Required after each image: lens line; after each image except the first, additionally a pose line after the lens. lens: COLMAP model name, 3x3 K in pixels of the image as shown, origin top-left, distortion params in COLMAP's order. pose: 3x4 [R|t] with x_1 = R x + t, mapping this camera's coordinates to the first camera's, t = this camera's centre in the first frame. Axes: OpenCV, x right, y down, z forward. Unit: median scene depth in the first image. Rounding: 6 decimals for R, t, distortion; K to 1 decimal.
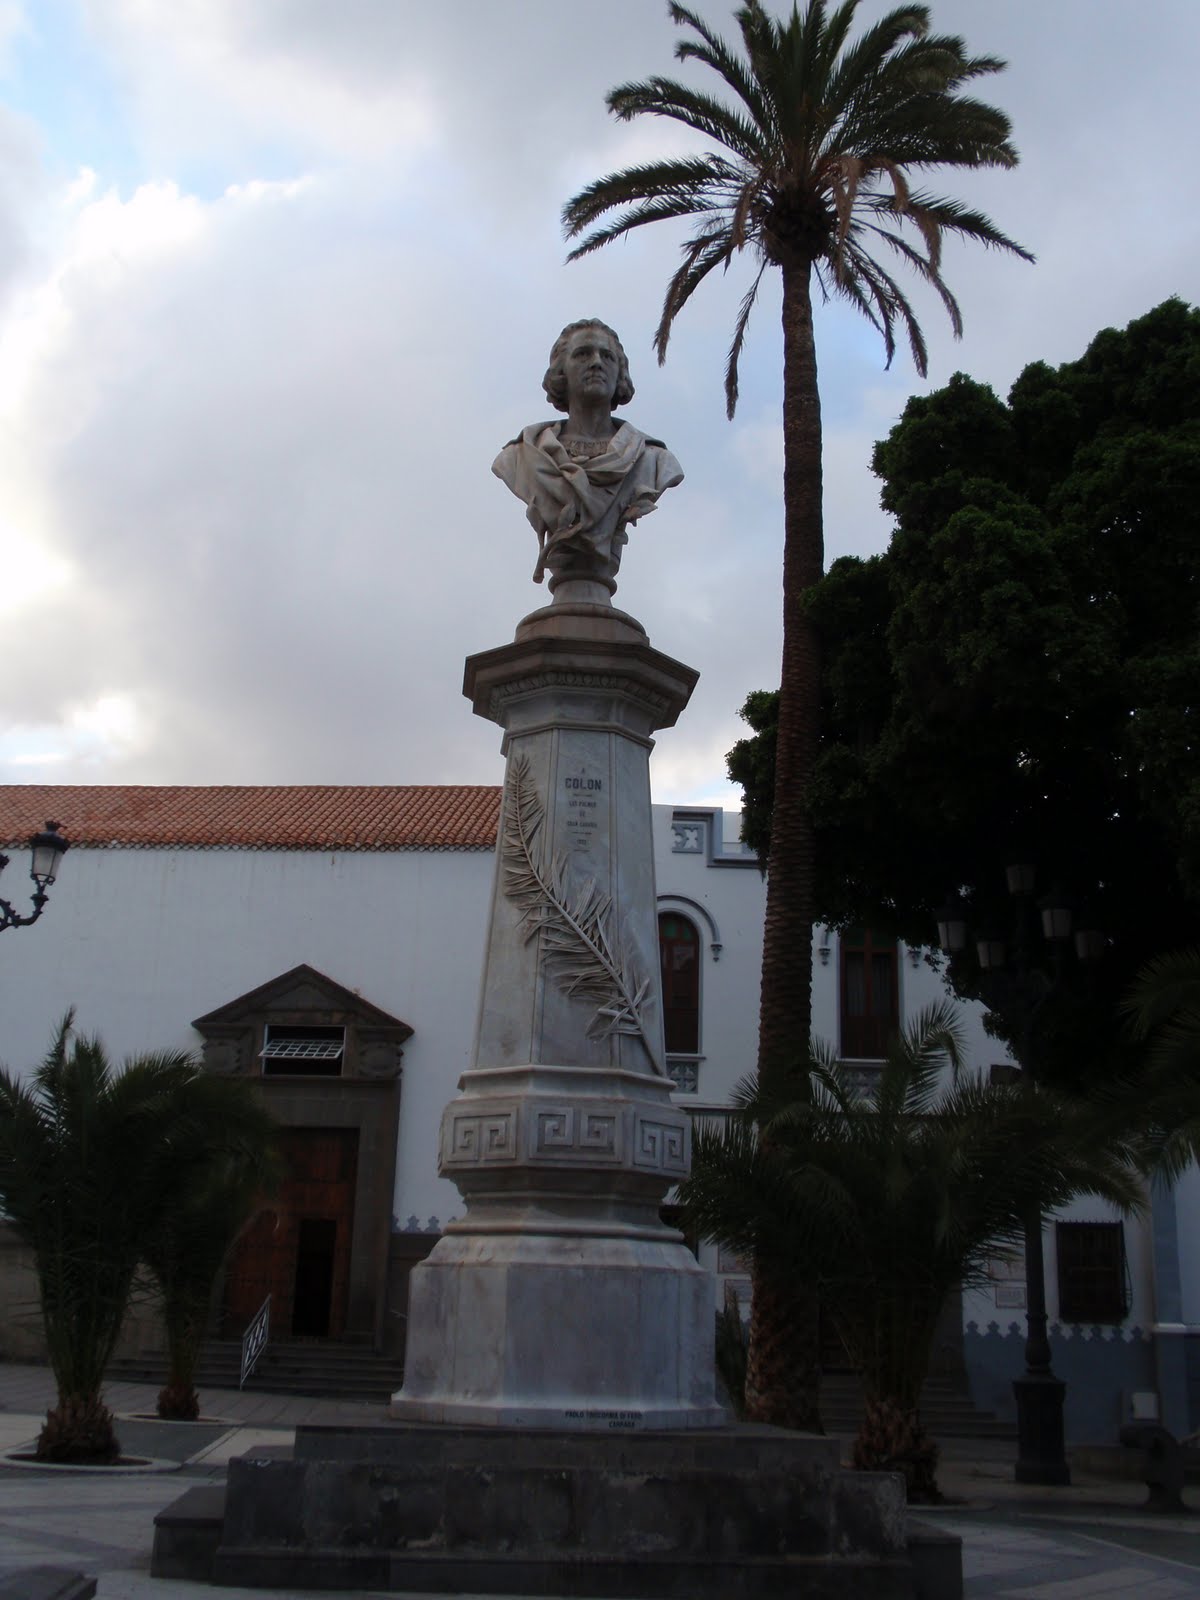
lens RADIAL K [[1676.8, 0, 597.9], [0, 1676.8, 841.7], [0, 0, 1]] dist [-0.084568, 0.007297]
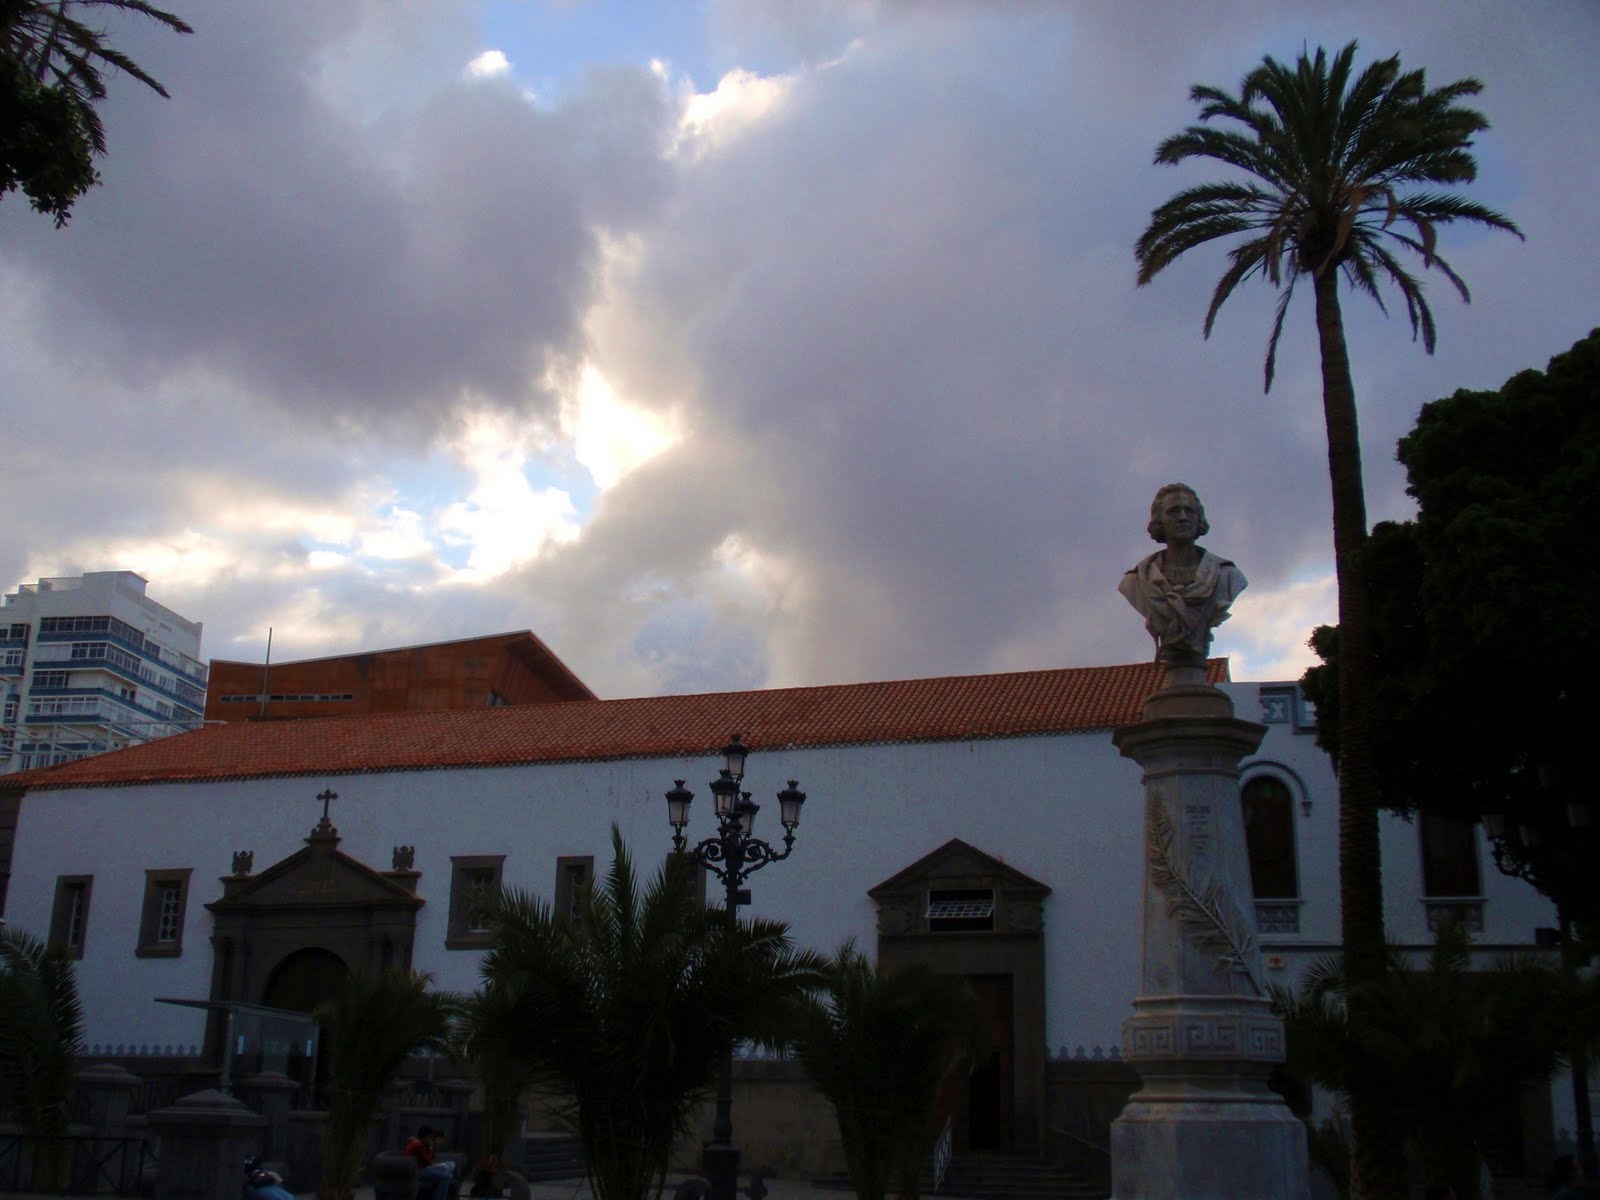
lens RADIAL K [[1676.8, 0, 800.0], [0, 1676.8, 600.0], [0, 0, 1]] dist [-0.084568, 0.007297]
pose [[0.971603, -0.079152, -0.222985, -0.006641], [0.074169, 0.996775, -0.030647, -0.191738], [0.224692, 0.013238, 0.974340, -0.554639]]
